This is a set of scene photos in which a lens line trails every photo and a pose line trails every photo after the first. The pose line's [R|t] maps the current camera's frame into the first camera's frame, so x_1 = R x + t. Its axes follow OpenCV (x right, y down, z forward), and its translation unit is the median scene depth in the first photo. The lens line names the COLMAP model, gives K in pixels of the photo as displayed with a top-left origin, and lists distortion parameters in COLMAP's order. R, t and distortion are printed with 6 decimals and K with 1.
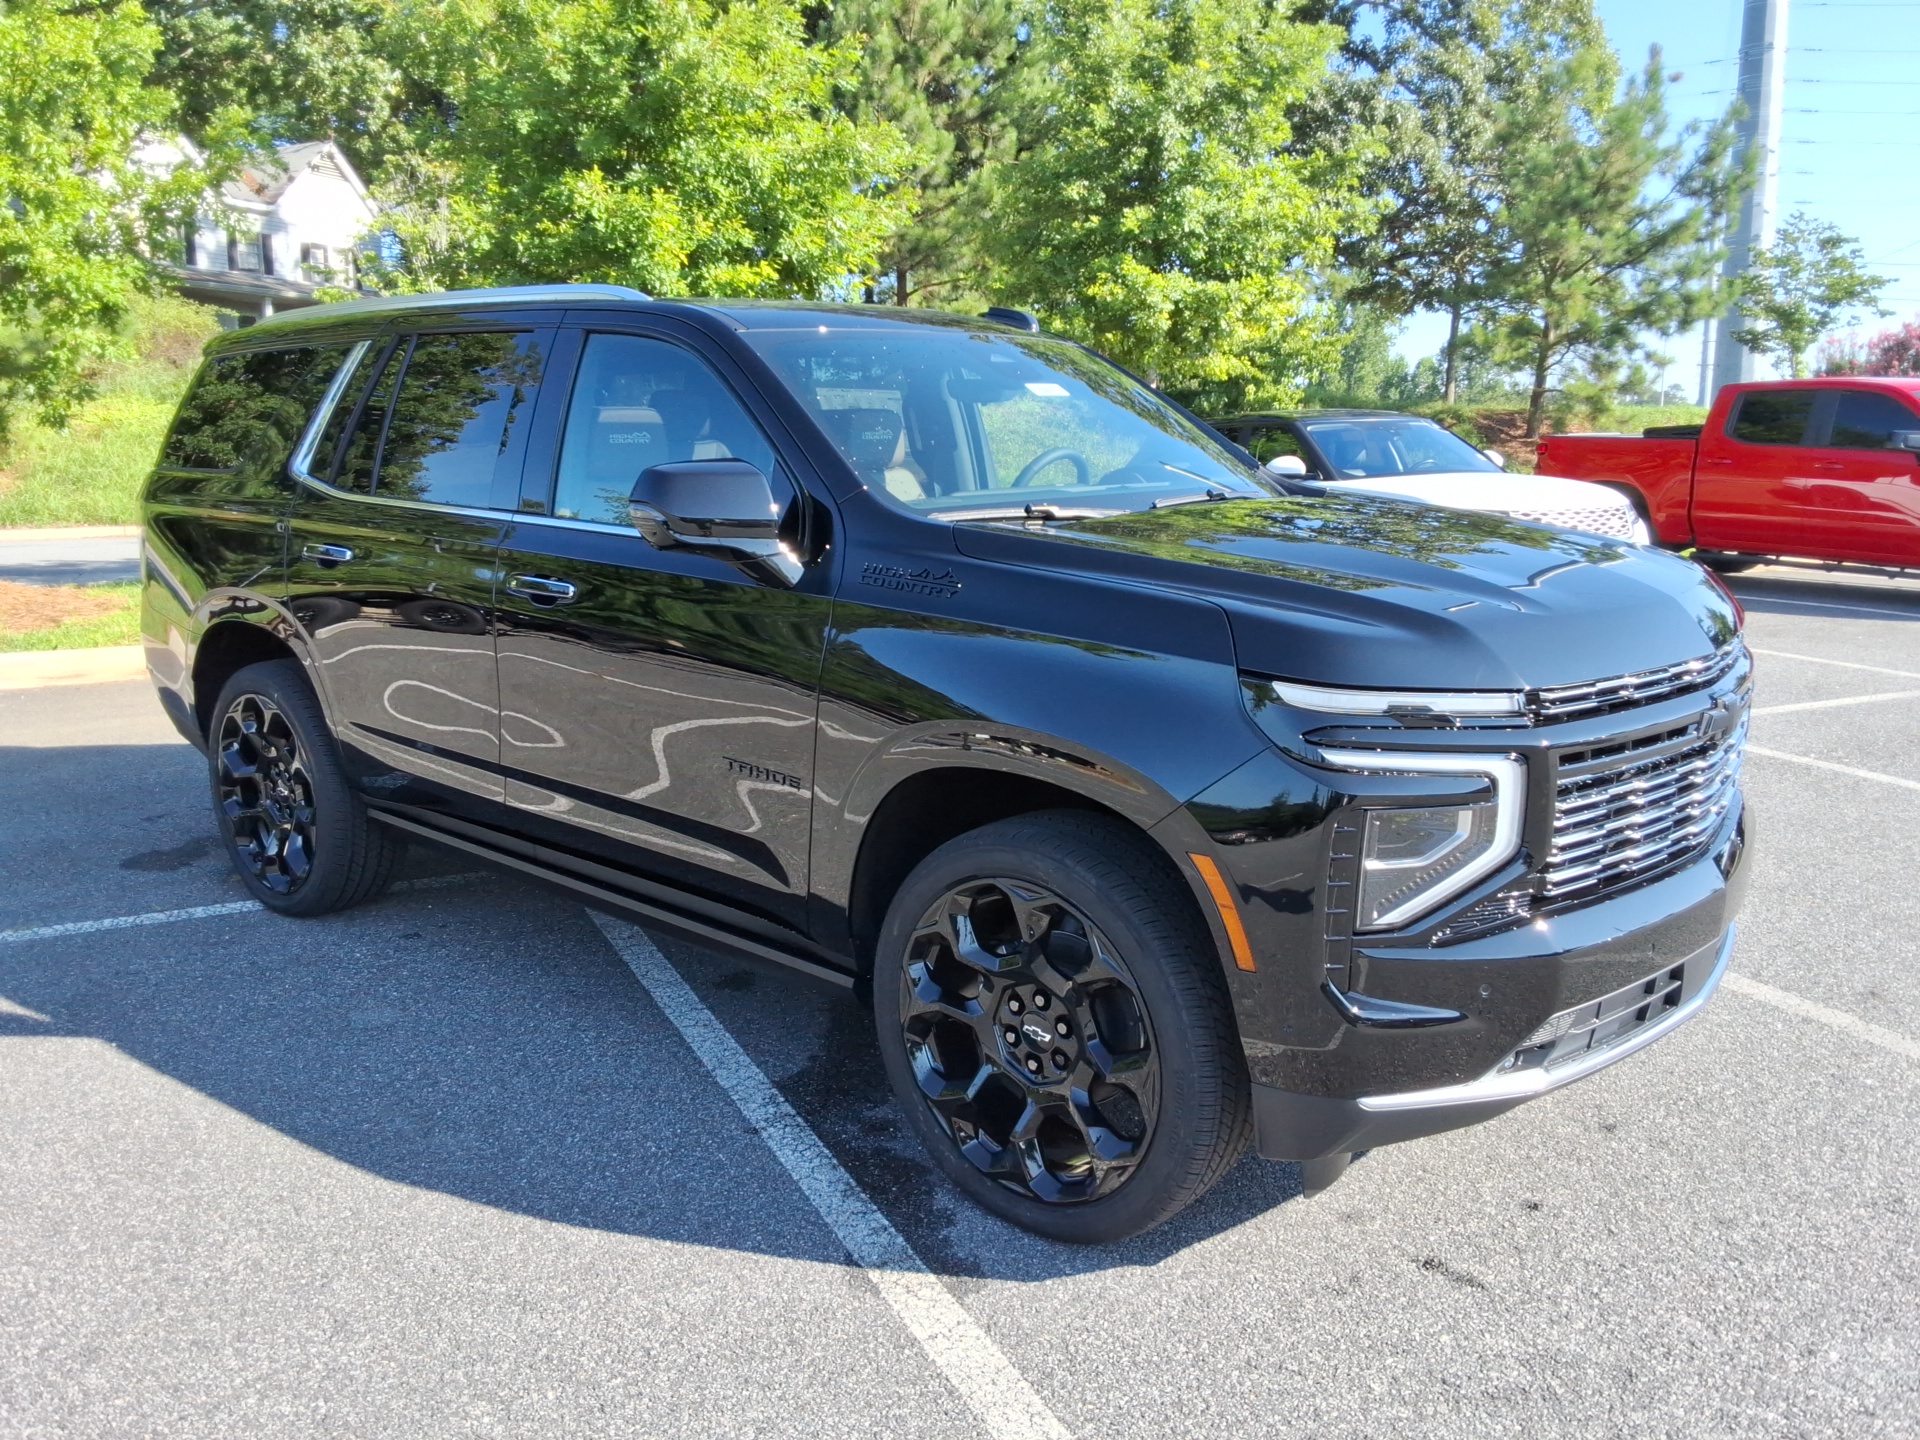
lens RADIAL K [[1521.1, 0, 982.0], [0, 1521.1, 710.6], [0, 0, 1]] dist [0.137985, -0.248105]
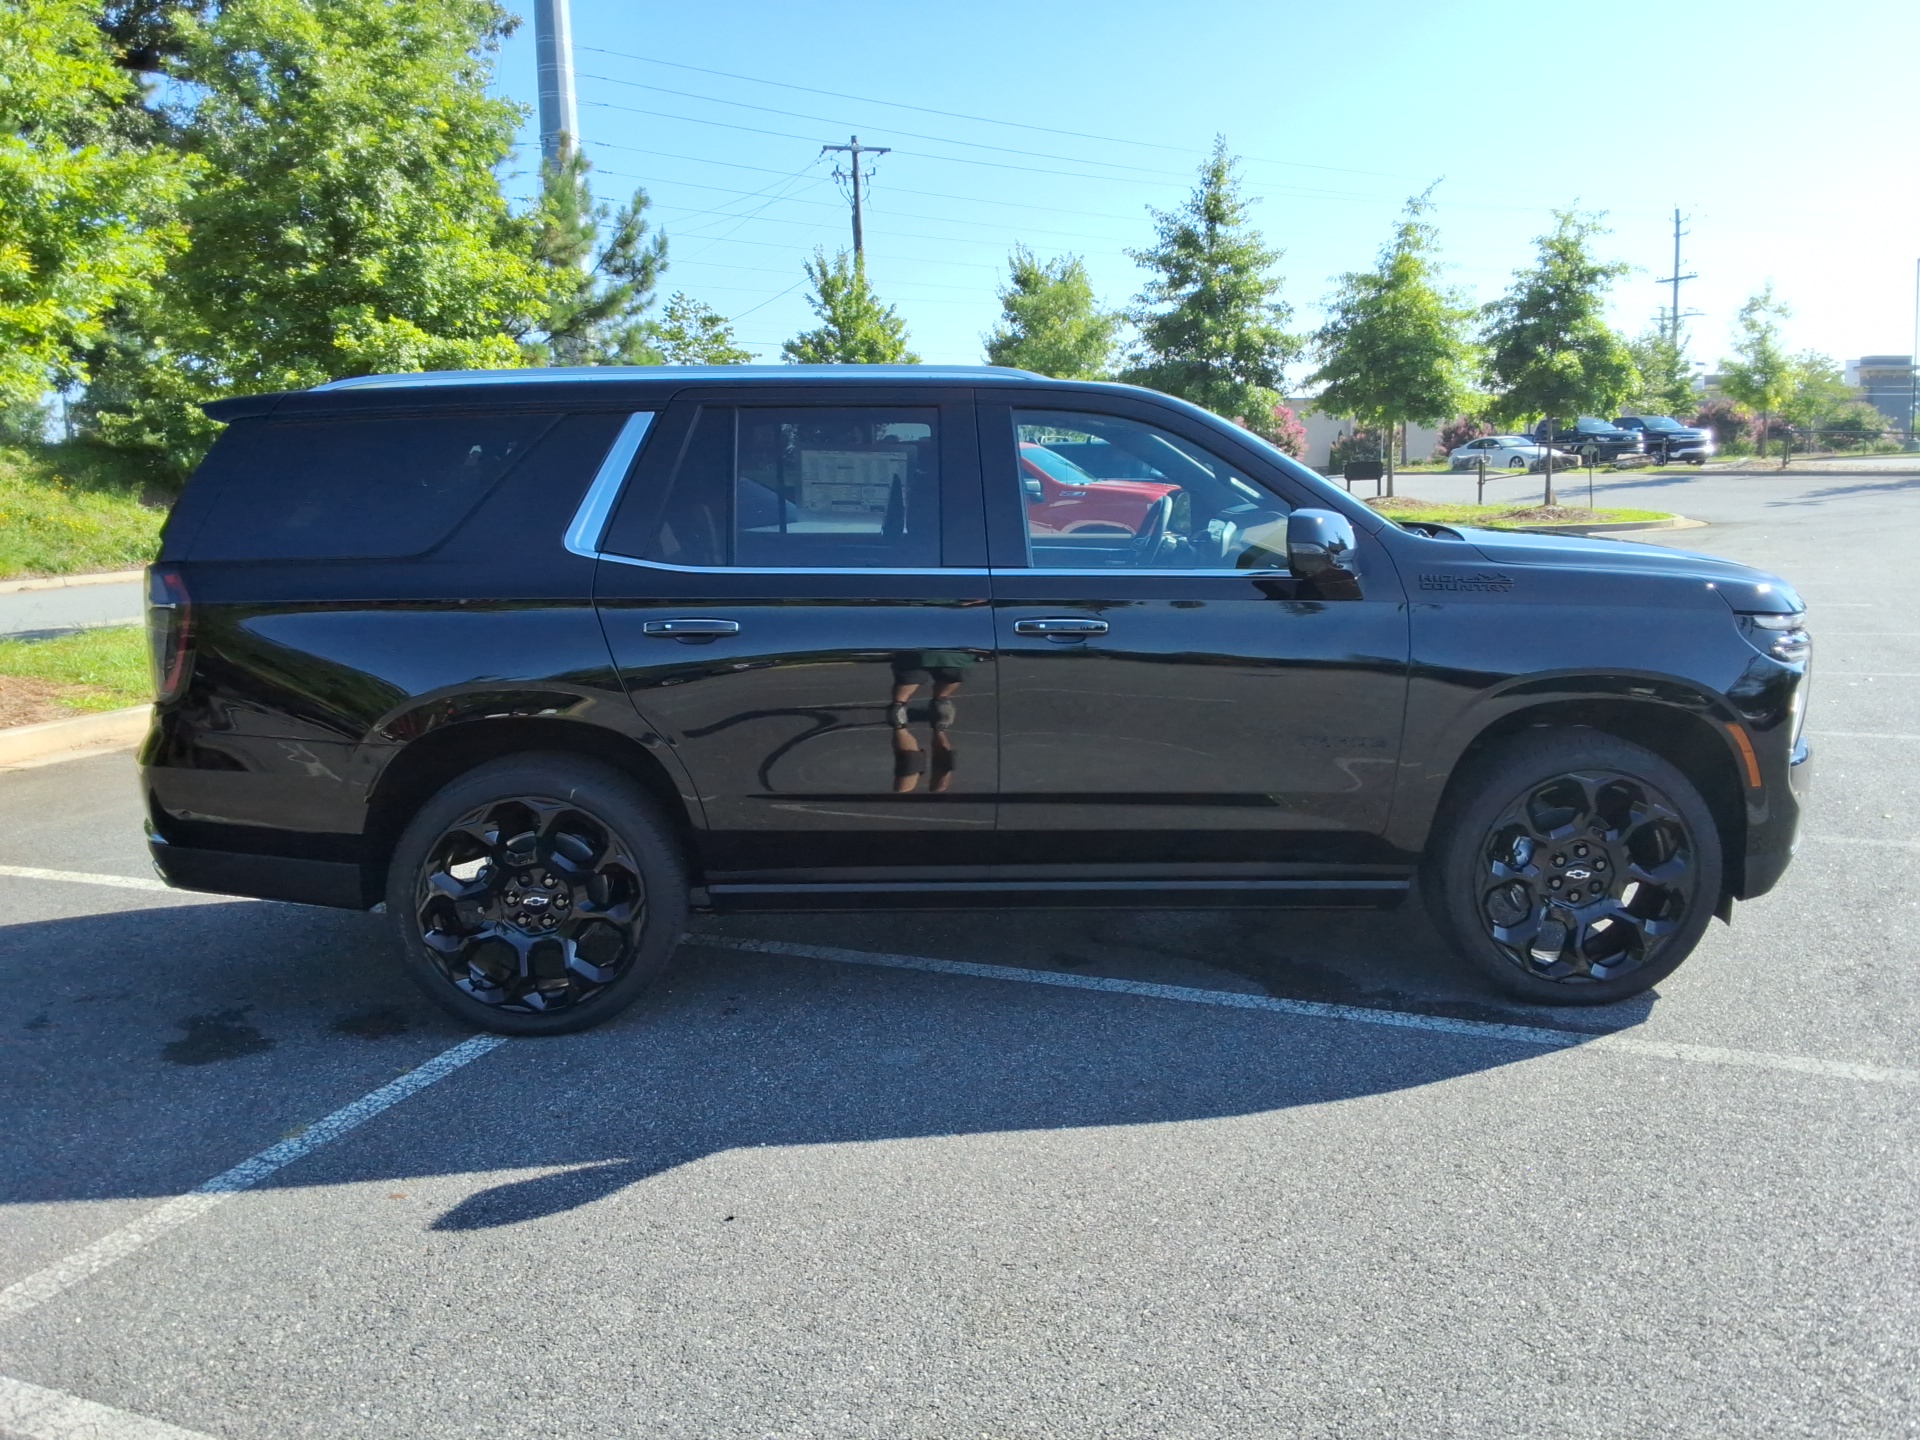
lens RADIAL K [[1521.9, 0, 973.2], [0, 1521.9, 703.1], [0, 0, 1]] dist [0.160025, -0.279647]
pose [[0.737514, -0.117656, 0.665004, -0.930007], [0.143675, 0.989500, 0.015727, -0.043438], [-0.659872, 0.083945, 0.746674, 0.159600]]
